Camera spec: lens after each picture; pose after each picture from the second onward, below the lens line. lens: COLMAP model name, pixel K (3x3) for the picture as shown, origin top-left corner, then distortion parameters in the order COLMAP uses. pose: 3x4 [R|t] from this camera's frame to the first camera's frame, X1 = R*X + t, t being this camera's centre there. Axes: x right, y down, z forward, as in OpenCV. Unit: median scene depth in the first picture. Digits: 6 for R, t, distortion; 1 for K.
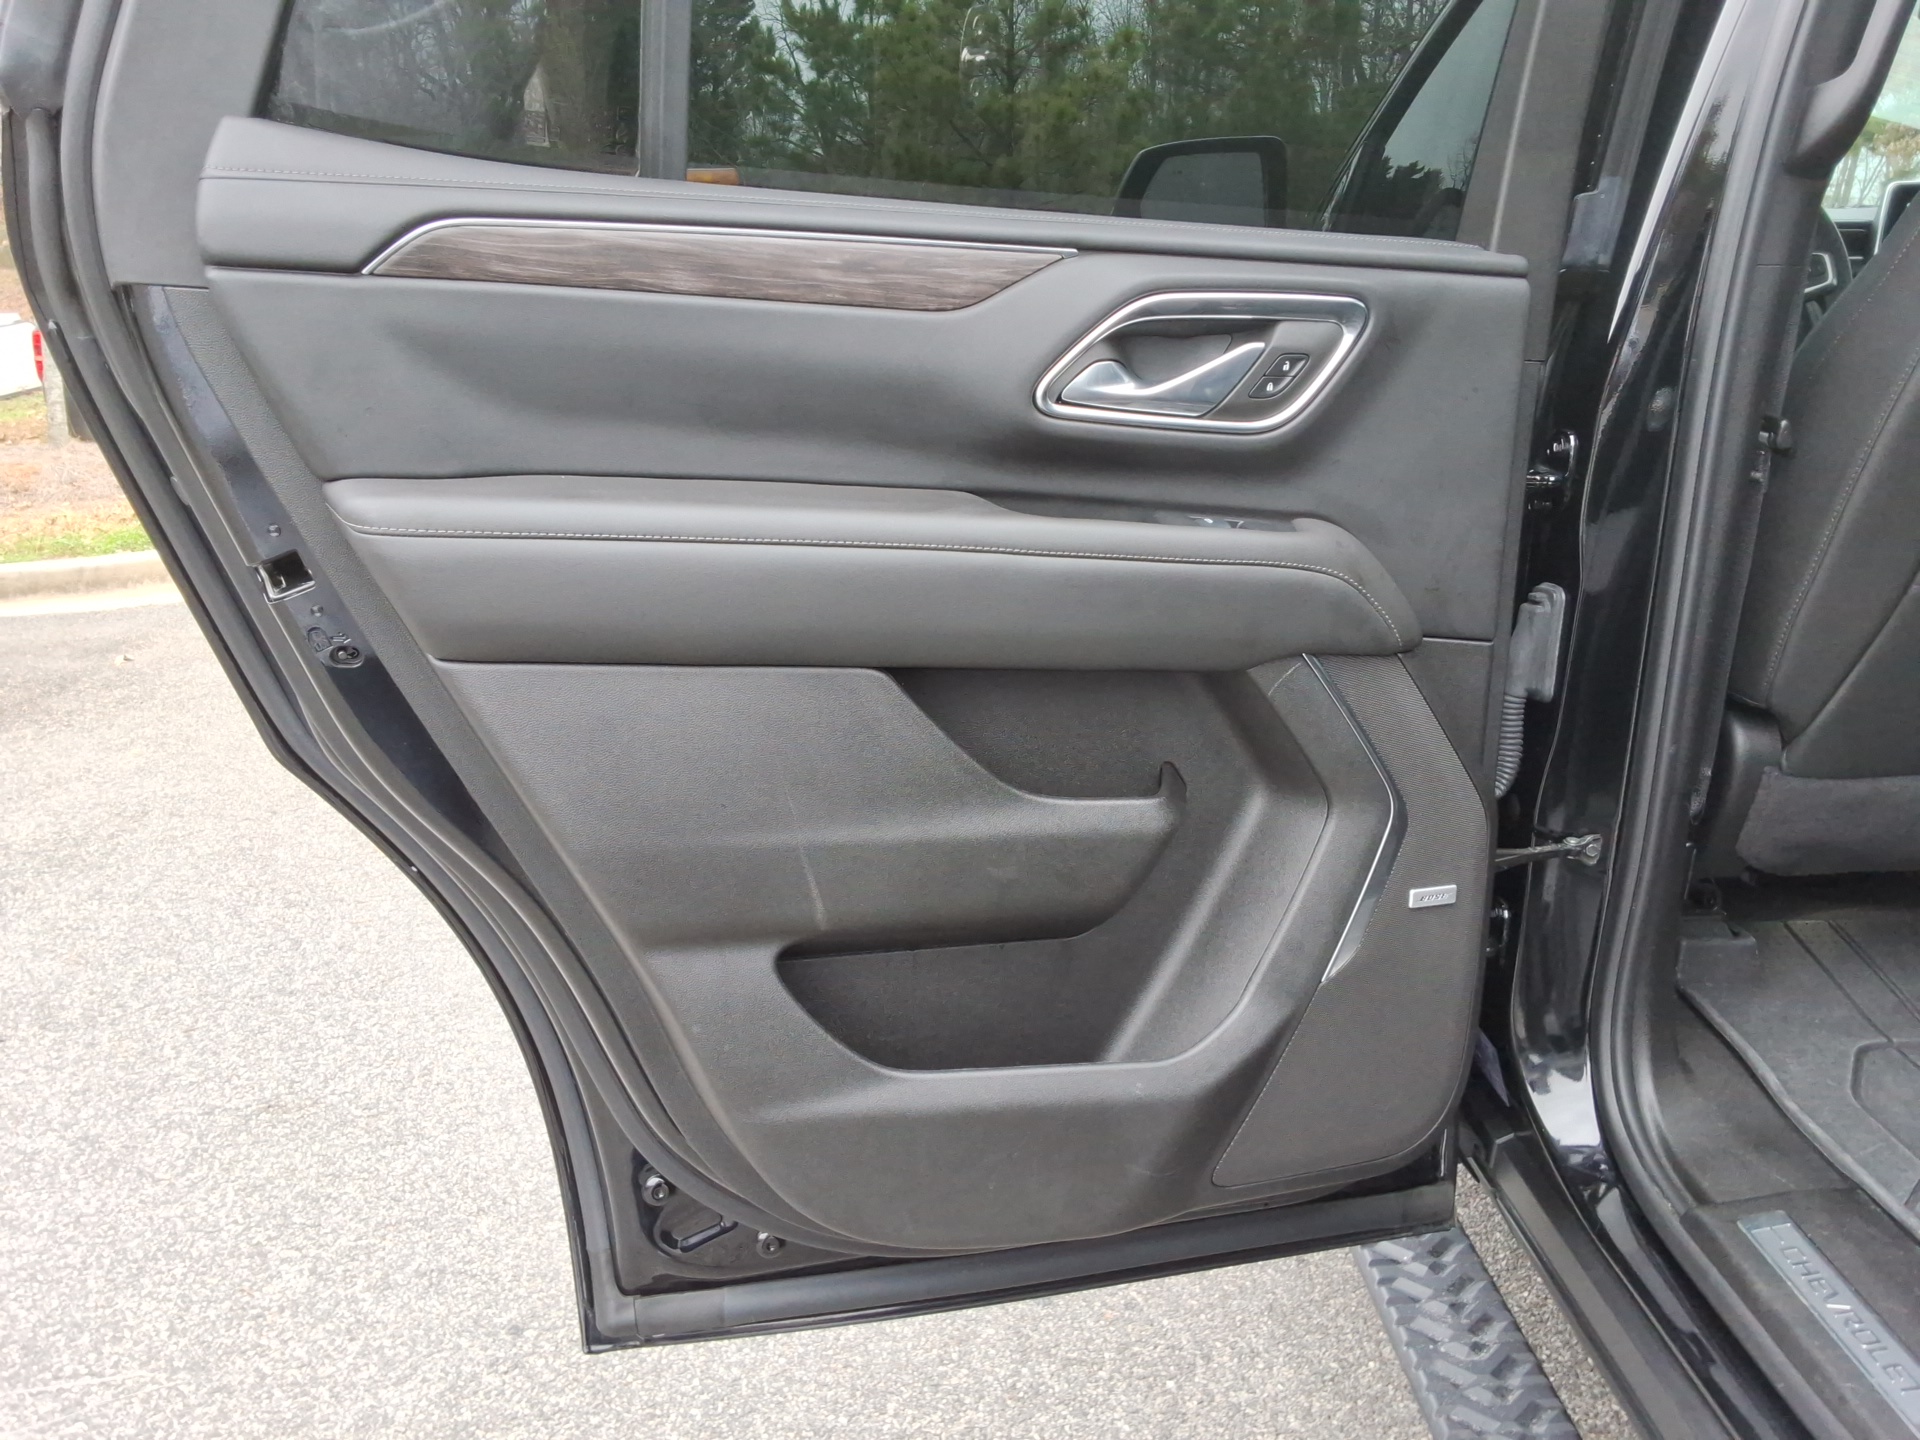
lens RADIAL K [[1553.1, 0, 974.3], [0, 1553.1, 717.8], [0, 0, 1]] dist [0.066595, -0.109488]
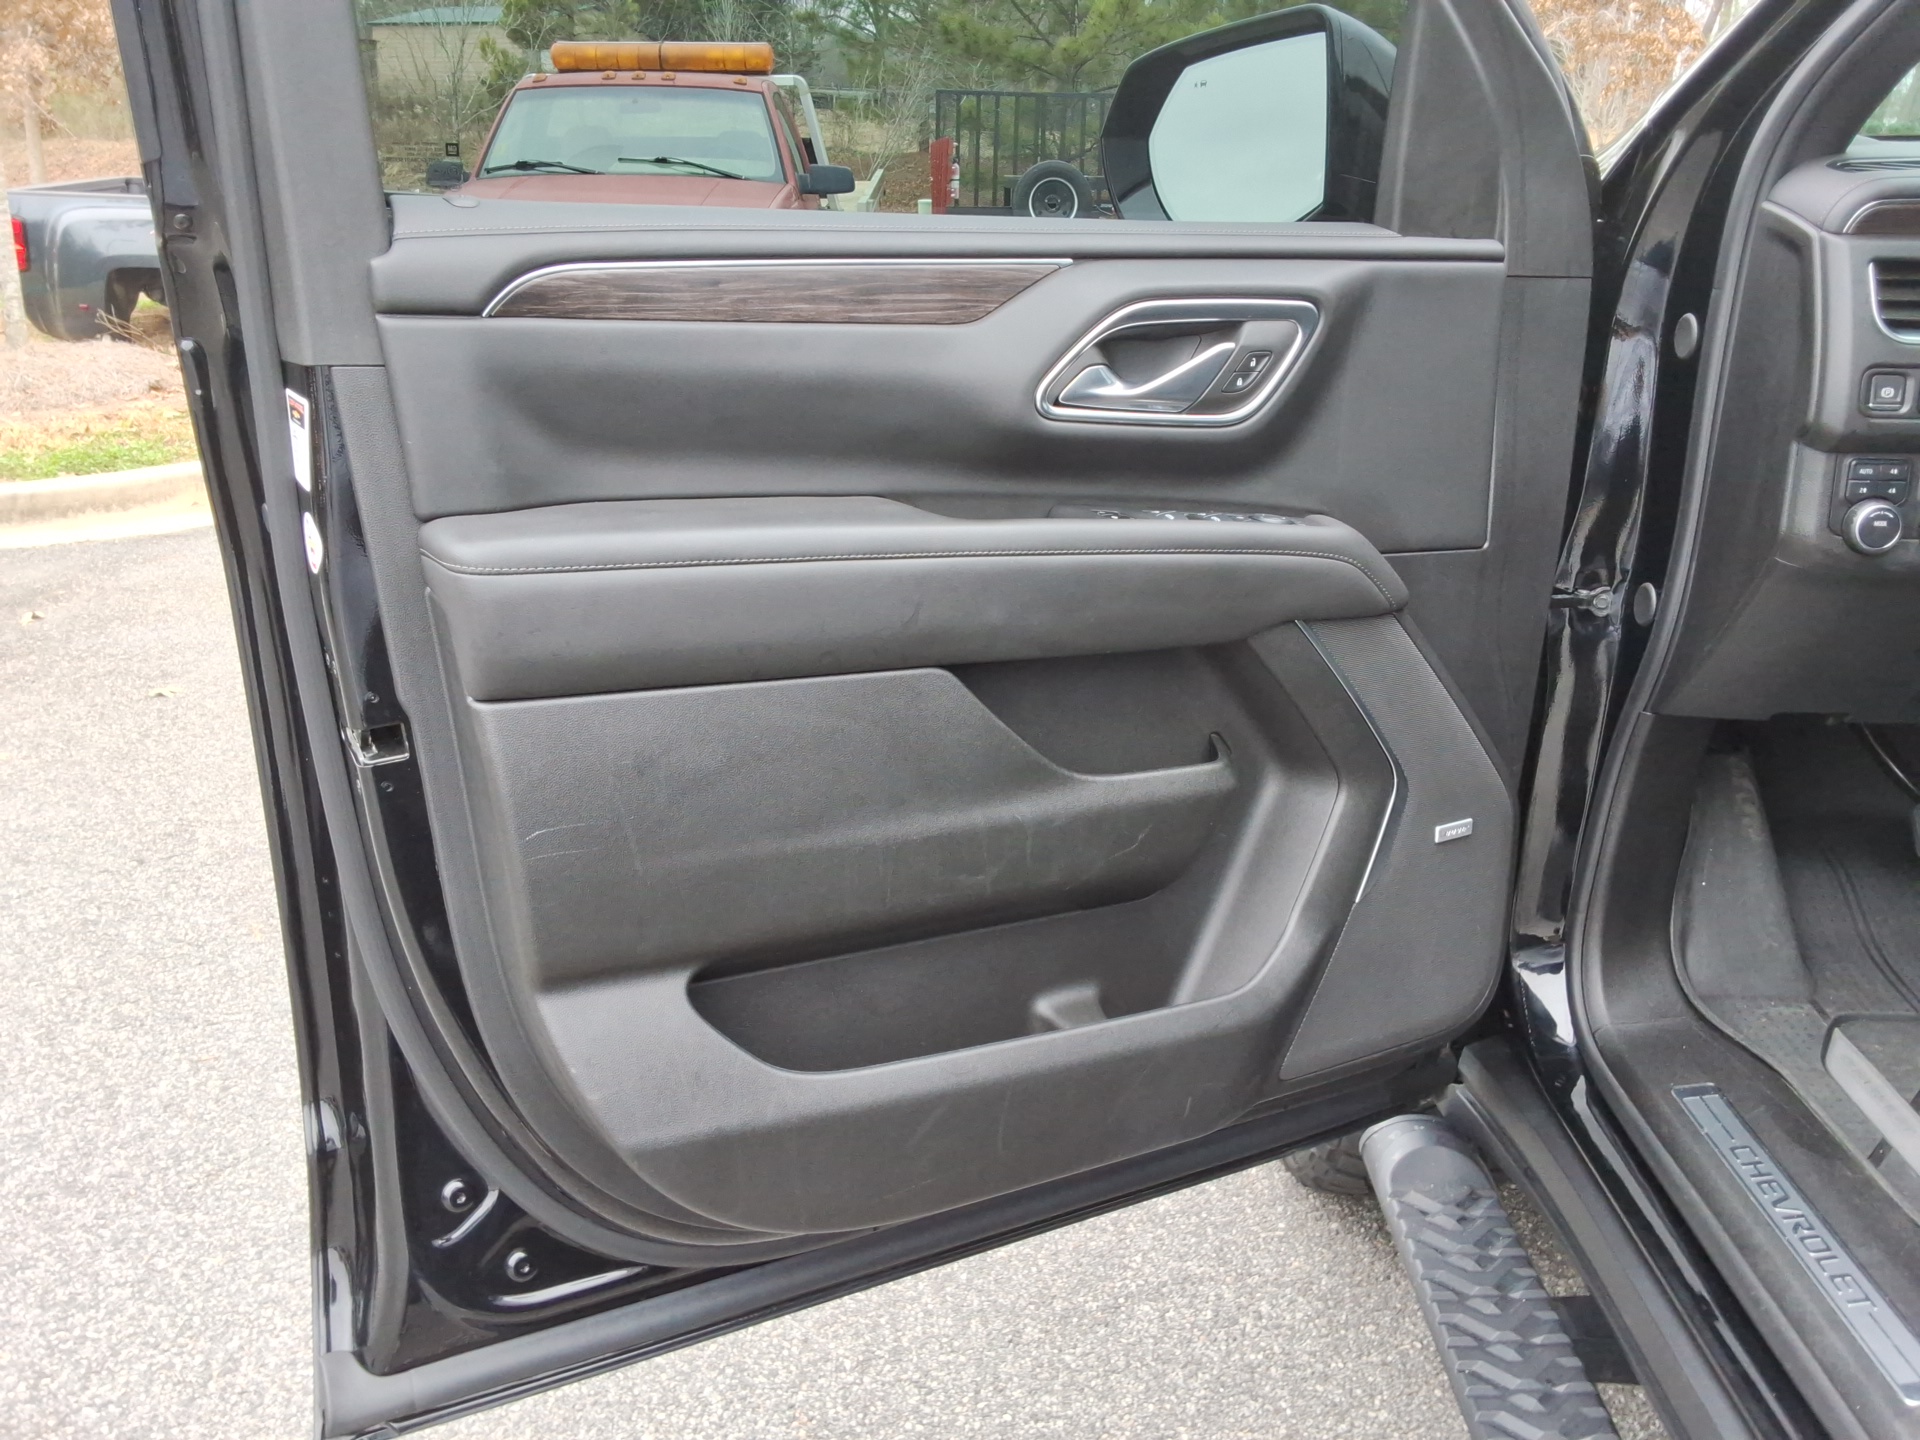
lens RADIAL K [[1553.1, 0, 964.6], [0, 1553.1, 719.8], [0, 0, 1]] dist [0.066595, -0.109488]
pose [[0.999138, 0.028745, -0.029936, -0.004605], [-0.026693, 0.997406, 0.066844, -0.034126], [0.031780, -0.065987, 0.997314, 0.104221]]
